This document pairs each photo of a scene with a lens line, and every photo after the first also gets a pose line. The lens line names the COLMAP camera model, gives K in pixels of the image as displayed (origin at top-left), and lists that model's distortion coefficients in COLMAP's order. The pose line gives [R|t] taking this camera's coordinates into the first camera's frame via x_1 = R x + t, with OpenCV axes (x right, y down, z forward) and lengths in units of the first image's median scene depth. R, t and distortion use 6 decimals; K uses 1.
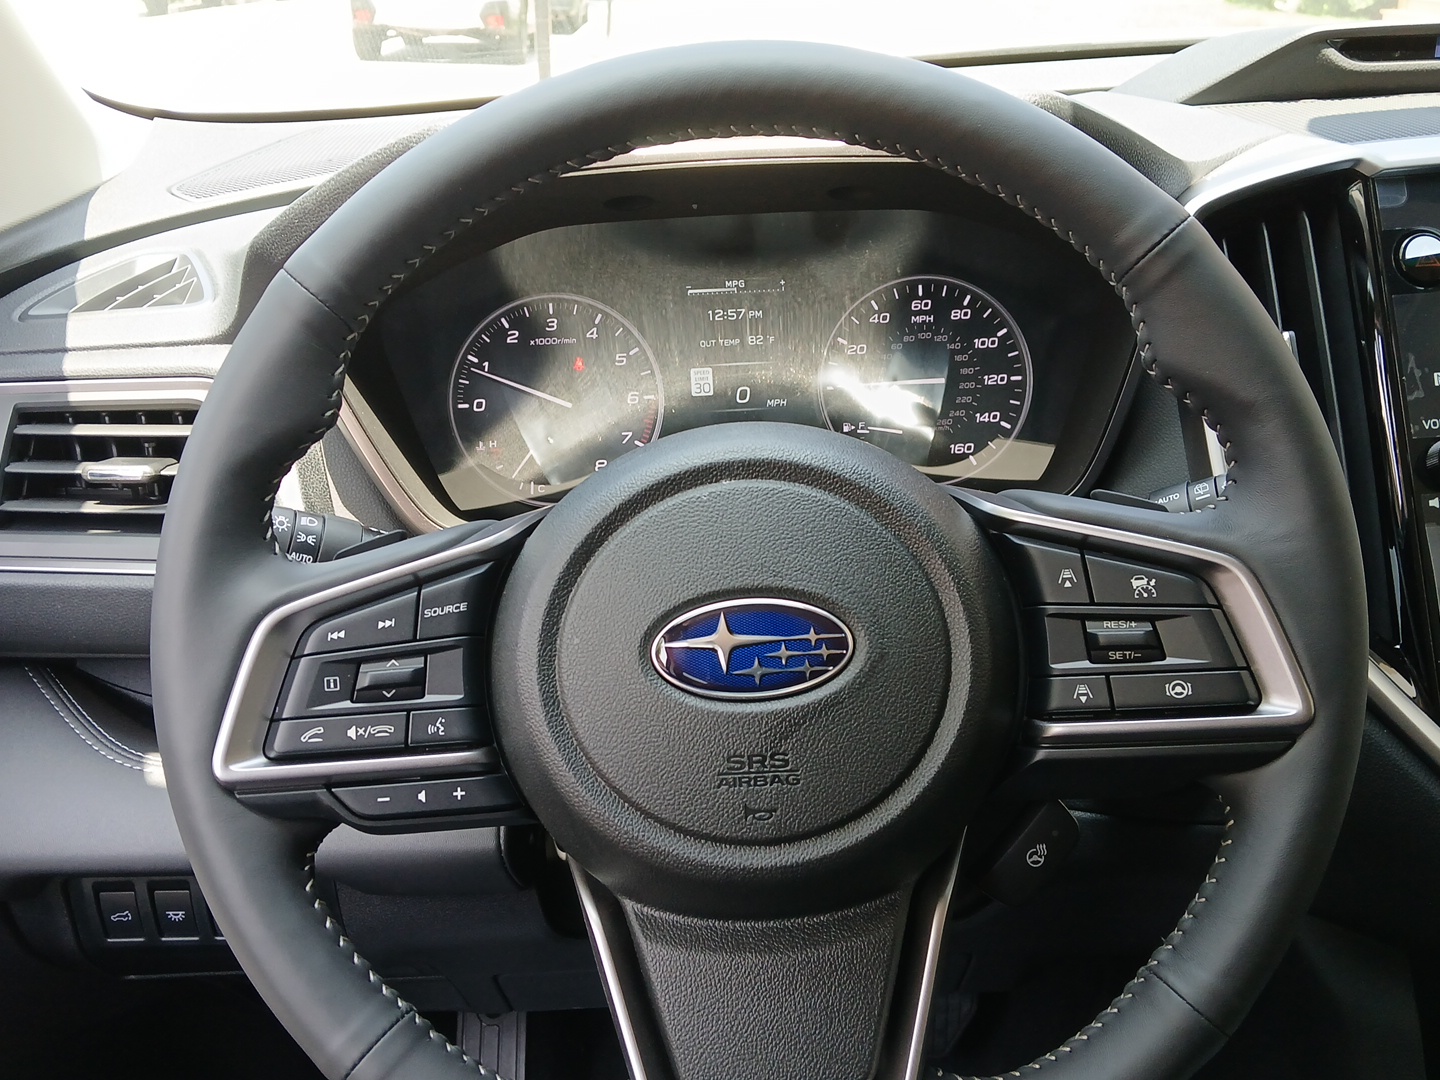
lens RADIAL K [[1285.7, 0, 720.0], [0, 1285.7, 540.0], [0, 0, 1]] dist [0.104063, -0.206683]
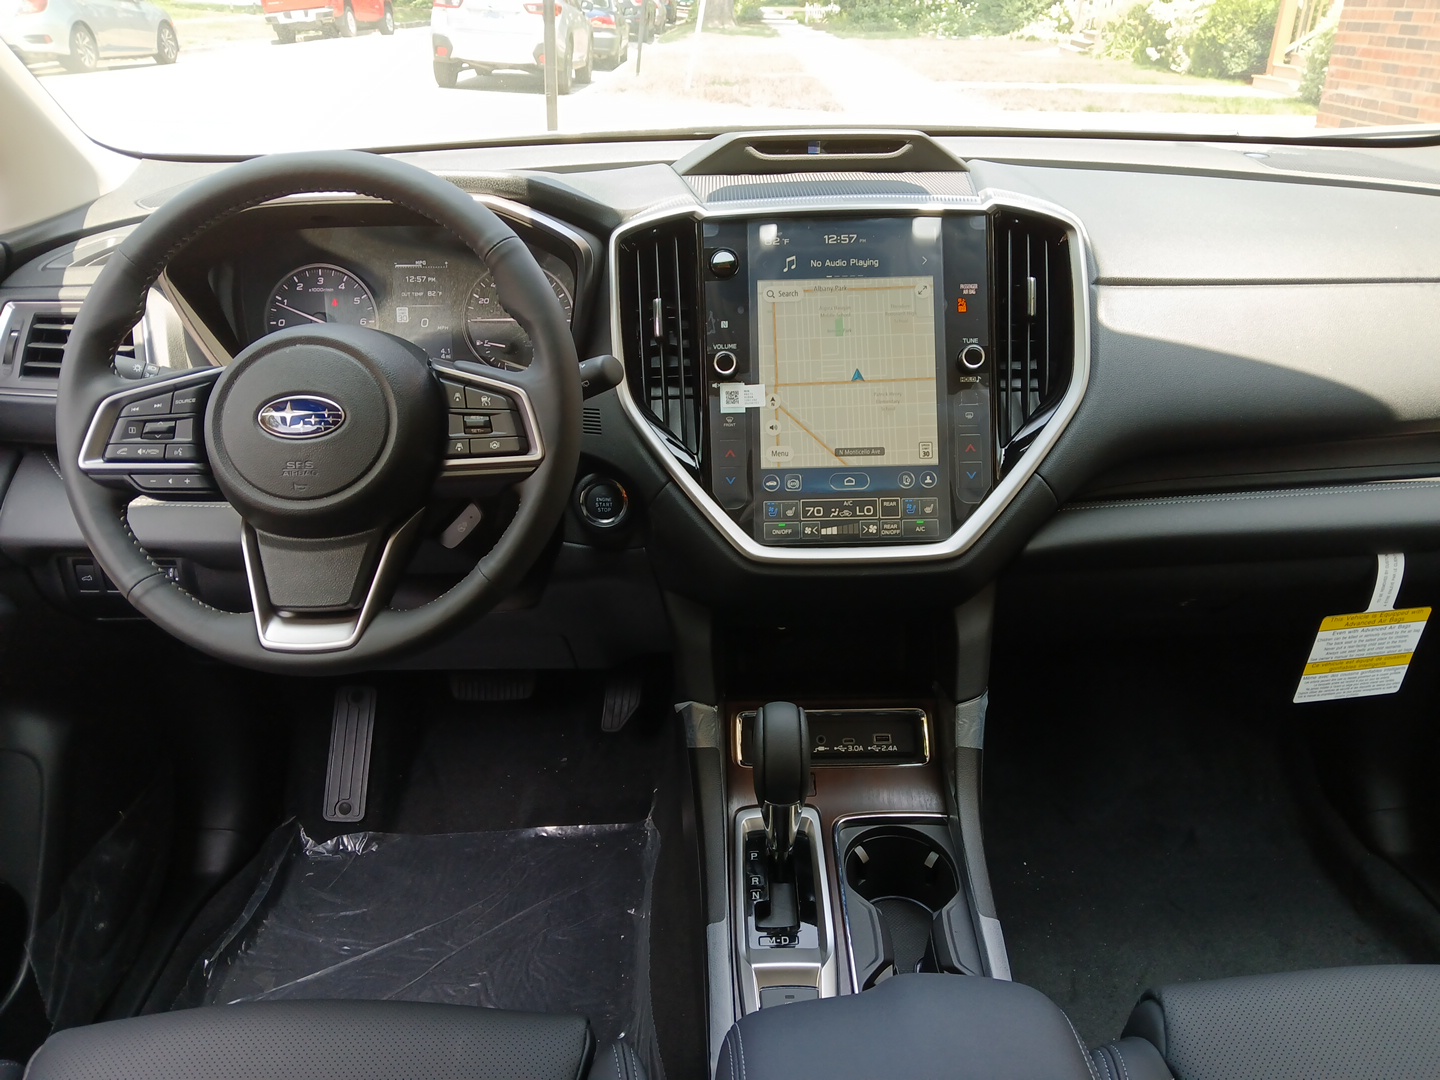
lens RADIAL K [[1036.6, 0, 720.0], [0, 1036.6, 540.0], [0, 0, 1]] dist [0.008766, -0.047661]
pose [[0.999148, 0.040483, -0.008079, 0.746924], [-0.039987, 0.997729, 0.054203, 0.161808], [0.010255, -0.053834, 0.998497, -0.806134]]
